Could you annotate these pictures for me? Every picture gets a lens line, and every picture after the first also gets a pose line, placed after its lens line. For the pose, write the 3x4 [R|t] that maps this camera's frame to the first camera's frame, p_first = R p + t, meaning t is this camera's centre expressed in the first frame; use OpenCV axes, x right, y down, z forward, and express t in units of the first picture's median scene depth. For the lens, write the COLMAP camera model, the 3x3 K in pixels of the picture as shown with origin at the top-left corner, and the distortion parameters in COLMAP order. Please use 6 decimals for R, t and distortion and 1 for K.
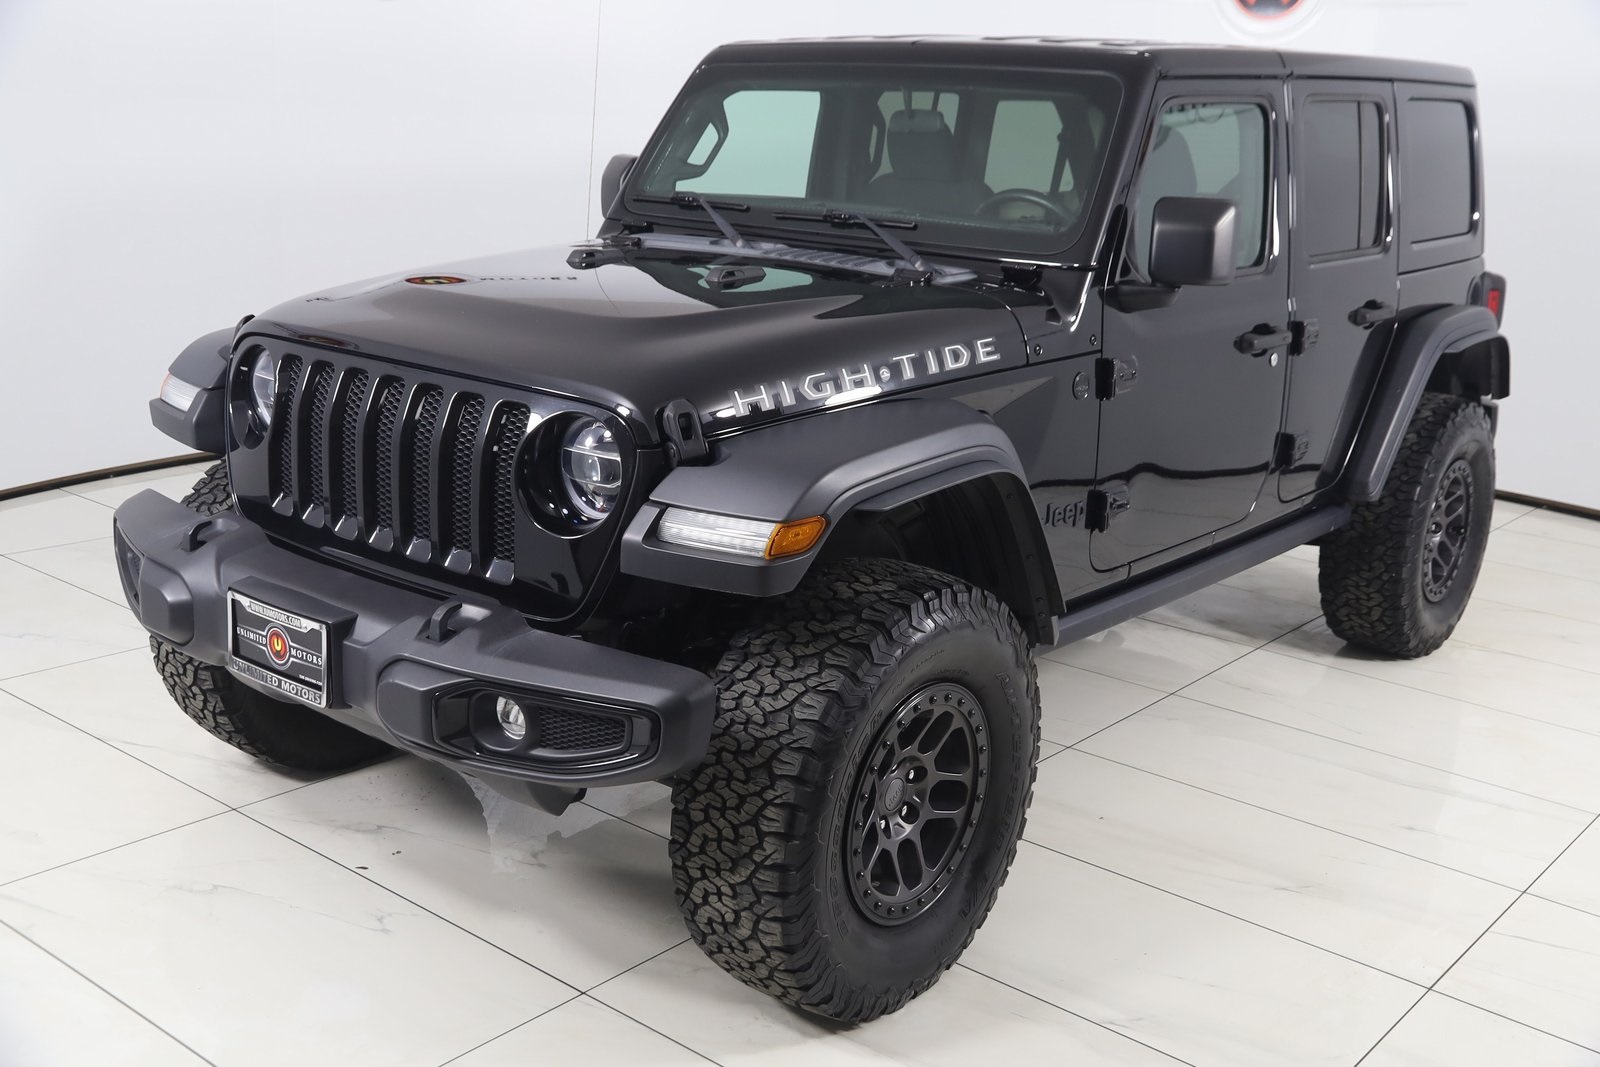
lens RADIAL K [[1677.7, 0, 800.0], [0, 1677.7, 533.5], [0, 0, 1]] dist [0.005782, 0.206323]
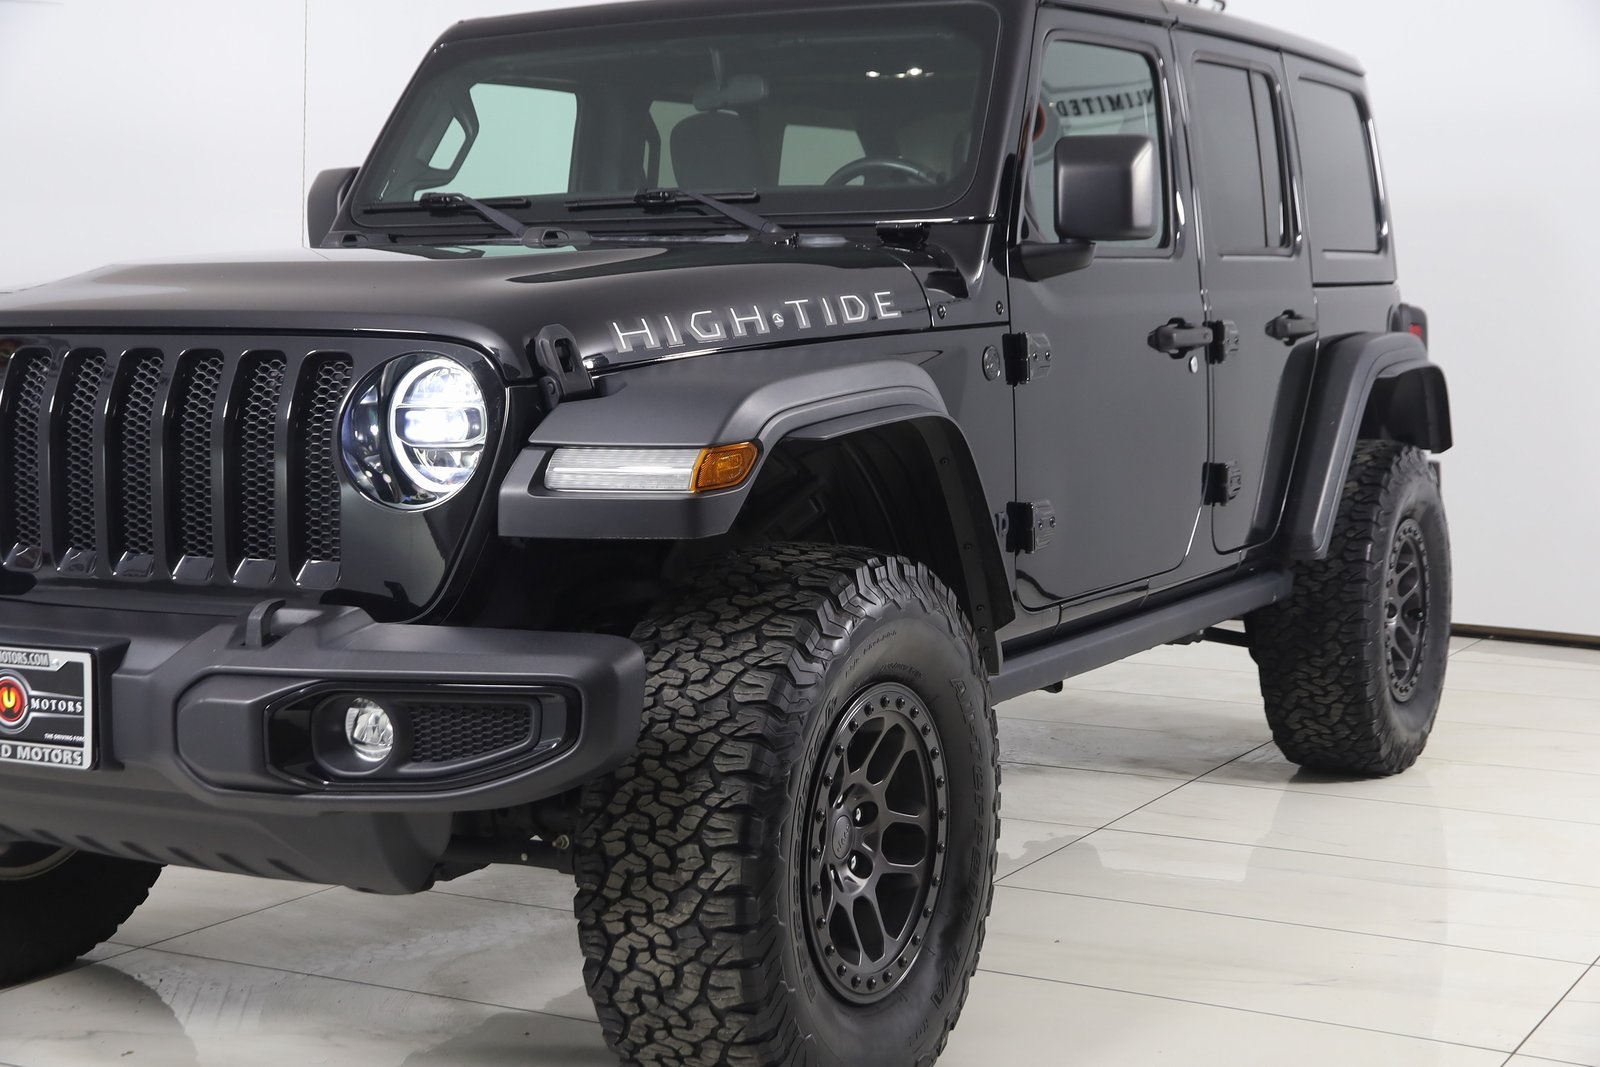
lens RADIAL K [[2381.2, 0, 801.2], [0, 2381.2, 539.9], [0, 0, 1]] dist [0.141023, 0.061466]
pose [[0.983406, -0.064581, 0.169533, -0.141769], [0.090169, 0.984890, -0.147858, 0.182399], [-0.157423, 0.160691, 0.974370, -0.098763]]
